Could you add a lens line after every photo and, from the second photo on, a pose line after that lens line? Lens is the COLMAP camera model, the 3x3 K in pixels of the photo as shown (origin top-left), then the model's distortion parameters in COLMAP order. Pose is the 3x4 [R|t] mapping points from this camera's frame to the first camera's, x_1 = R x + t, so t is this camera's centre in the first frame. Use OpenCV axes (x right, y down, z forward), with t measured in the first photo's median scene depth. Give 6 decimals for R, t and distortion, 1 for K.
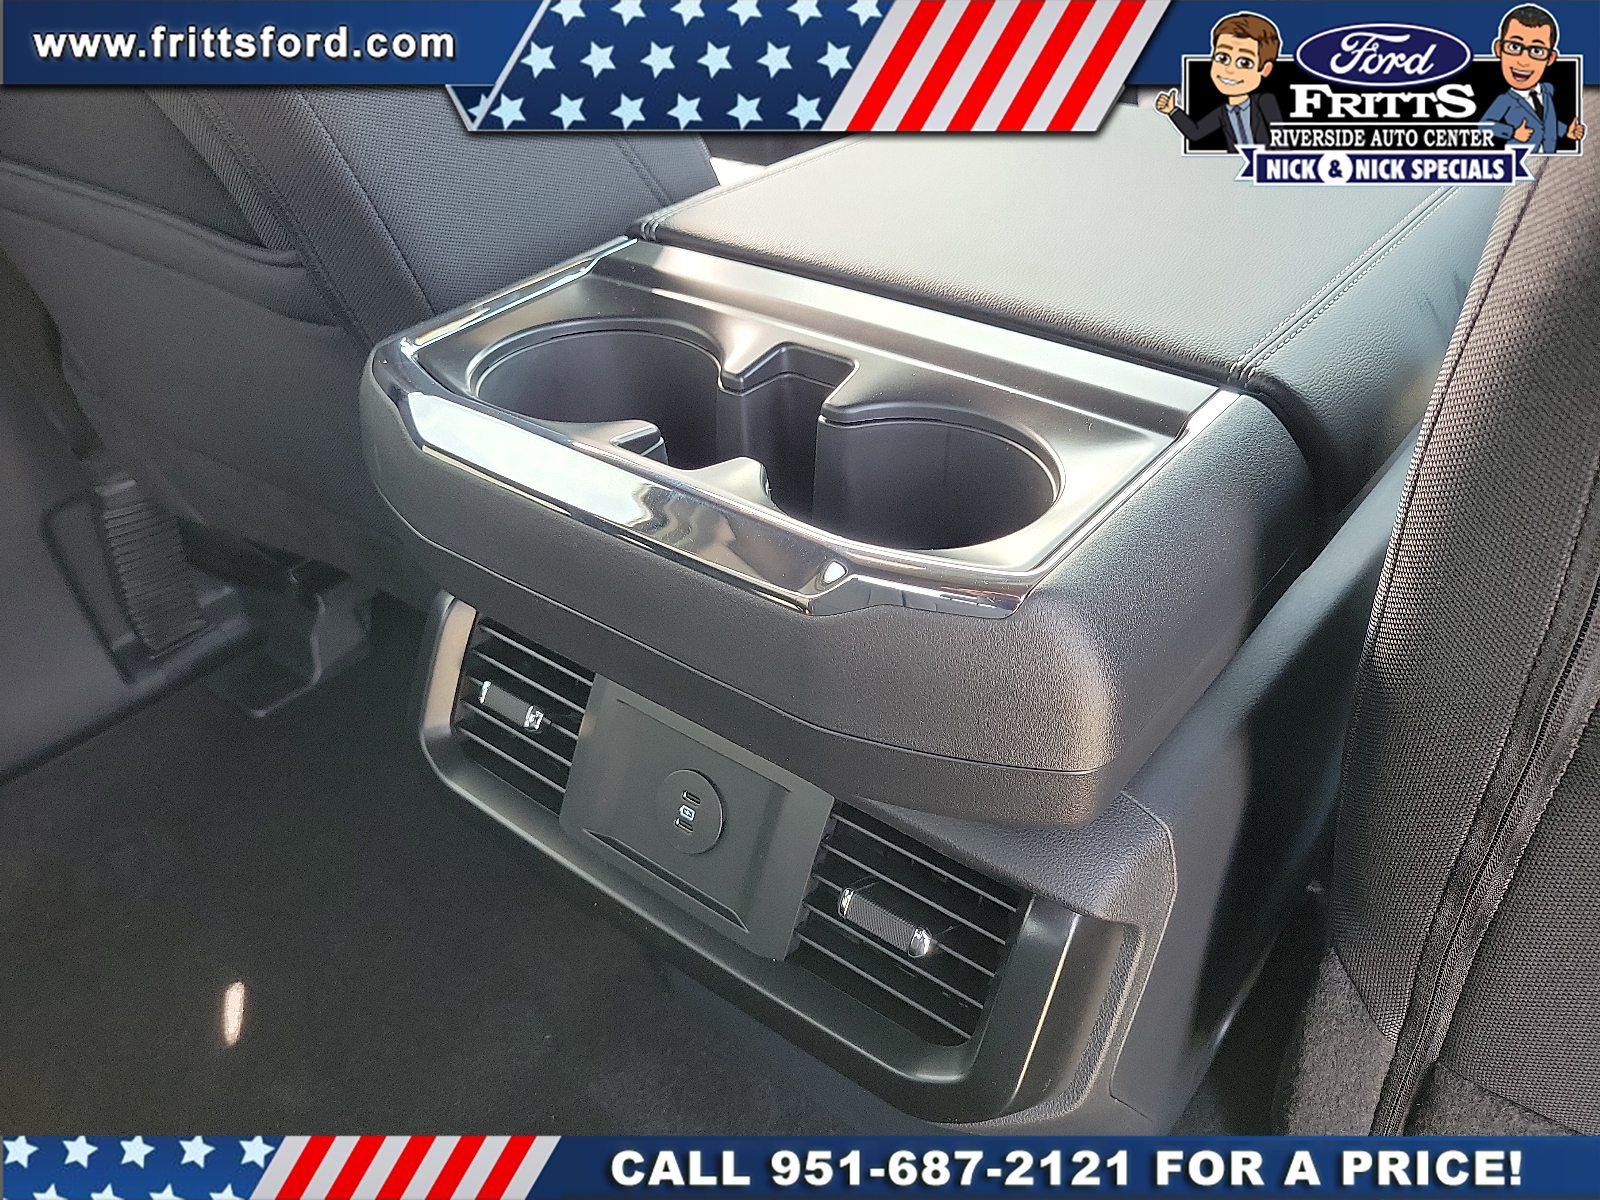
lens RADIAL K [[1241.1, 0, 799.8], [0, 1241.1, 624.0], [0, 0, 1]] dist [0.009143, -0.001821]
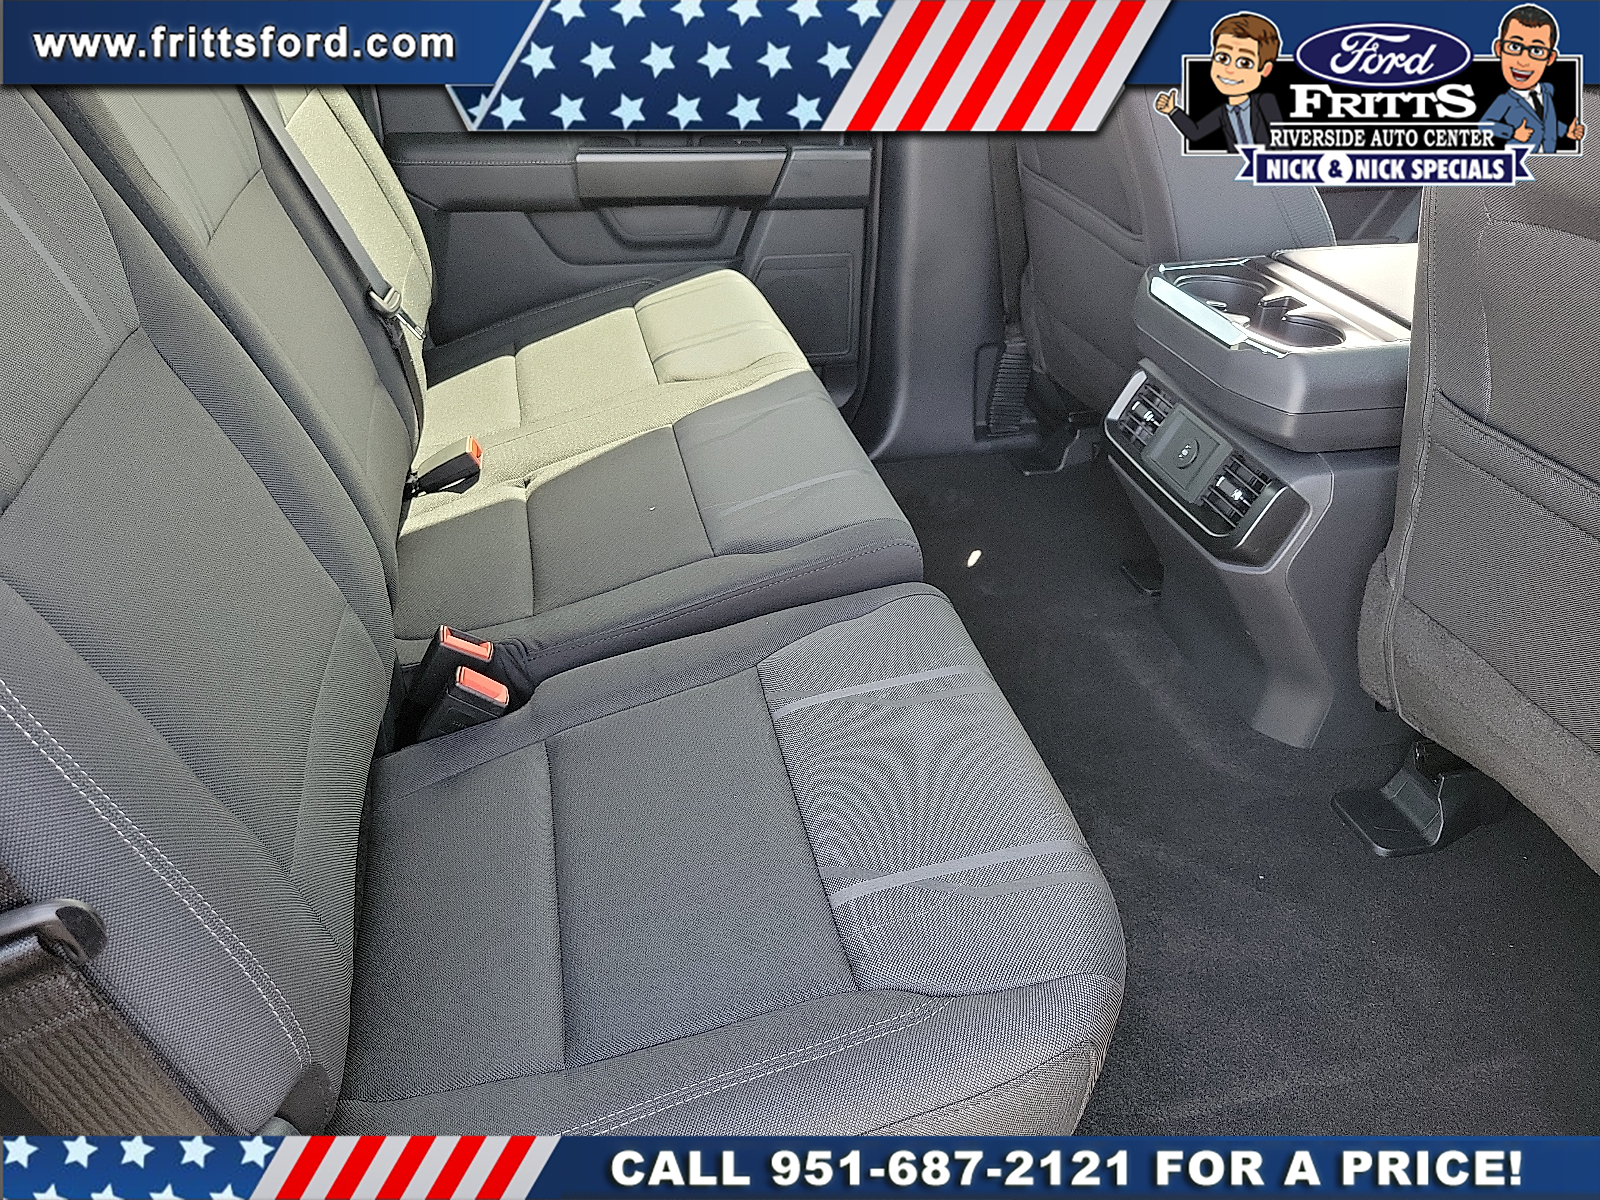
lens RADIAL K [[1241.1, 0, 799.8], [0, 1241.1, 624.0], [0, 0, 1]] dist [0.009143, -0.001821]
pose [[0.770917, 0.372245, -0.516837, 0.393509], [-0.405693, 0.912523, 0.052098, 0.340593], [0.491019, 0.169514, 0.854497, -0.816651]]
